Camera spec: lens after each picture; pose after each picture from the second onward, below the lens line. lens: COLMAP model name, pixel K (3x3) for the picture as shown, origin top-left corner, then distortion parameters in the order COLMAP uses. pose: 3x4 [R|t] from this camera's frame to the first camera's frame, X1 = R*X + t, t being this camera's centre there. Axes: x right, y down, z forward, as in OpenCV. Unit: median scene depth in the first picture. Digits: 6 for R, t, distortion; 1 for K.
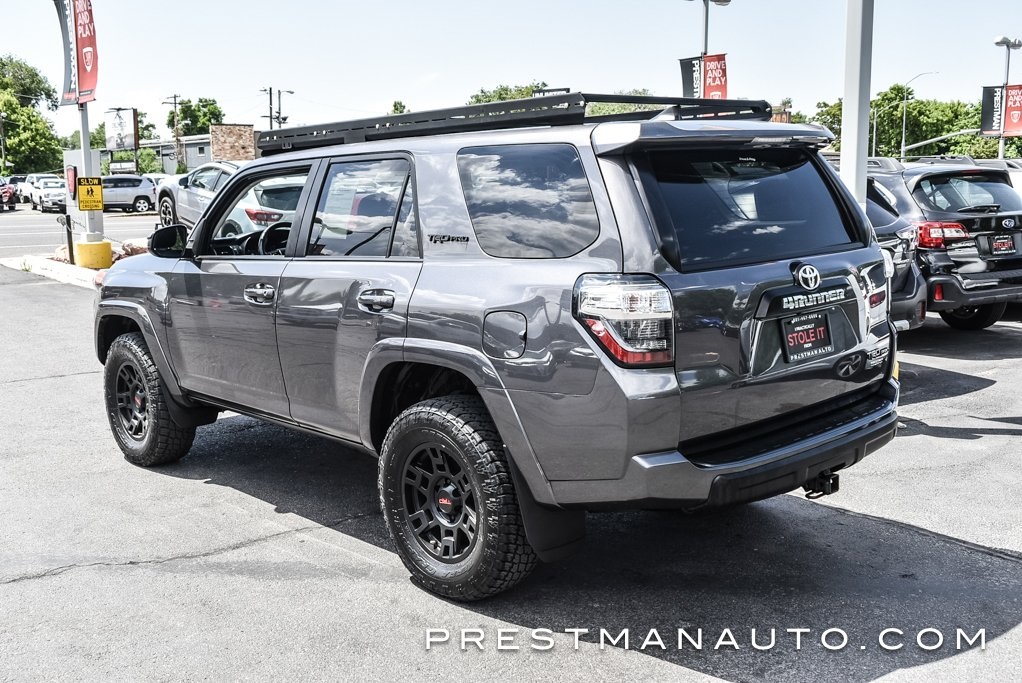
lens RADIAL K [[1062.0, 0, 511.0], [0, 1062.0, 341.5], [0, 0, 1]] dist [-0.008635, -0.026027]
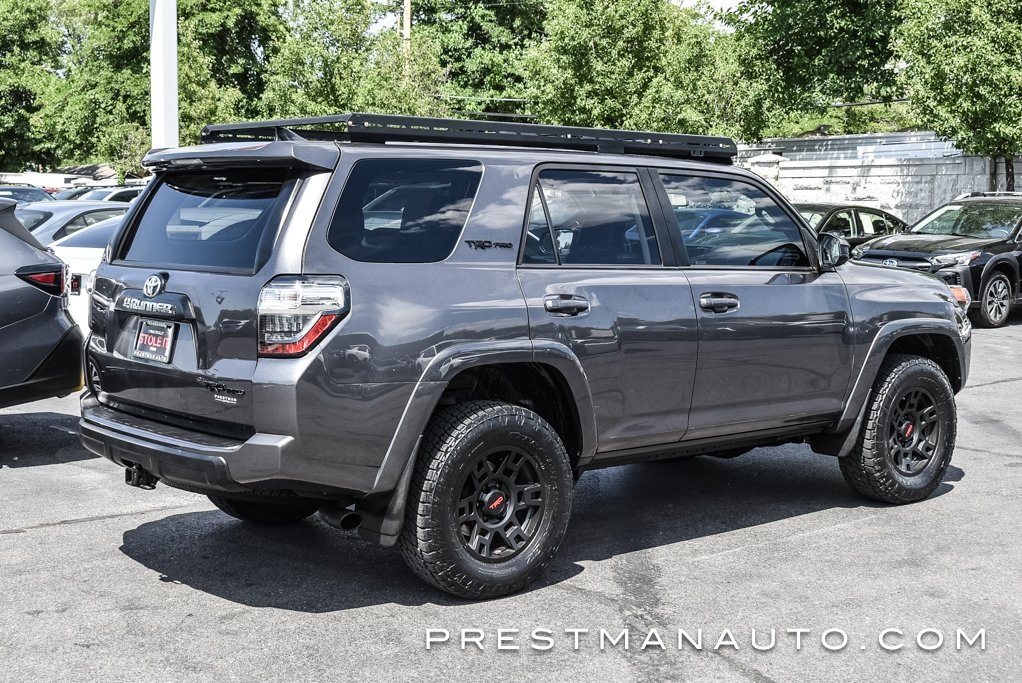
lens RADIAL K [[1490.6, 0, 511.0], [0, 1490.6, 341.5], [0, 0, 1]] dist [-0.016442, -0.010080]
pose [[-0.119121, -0.076147, 0.989955, -1.593237], [0.147597, 0.984618, 0.093497, -0.149744], [-0.981848, 0.157252, -0.106049, 1.213031]]
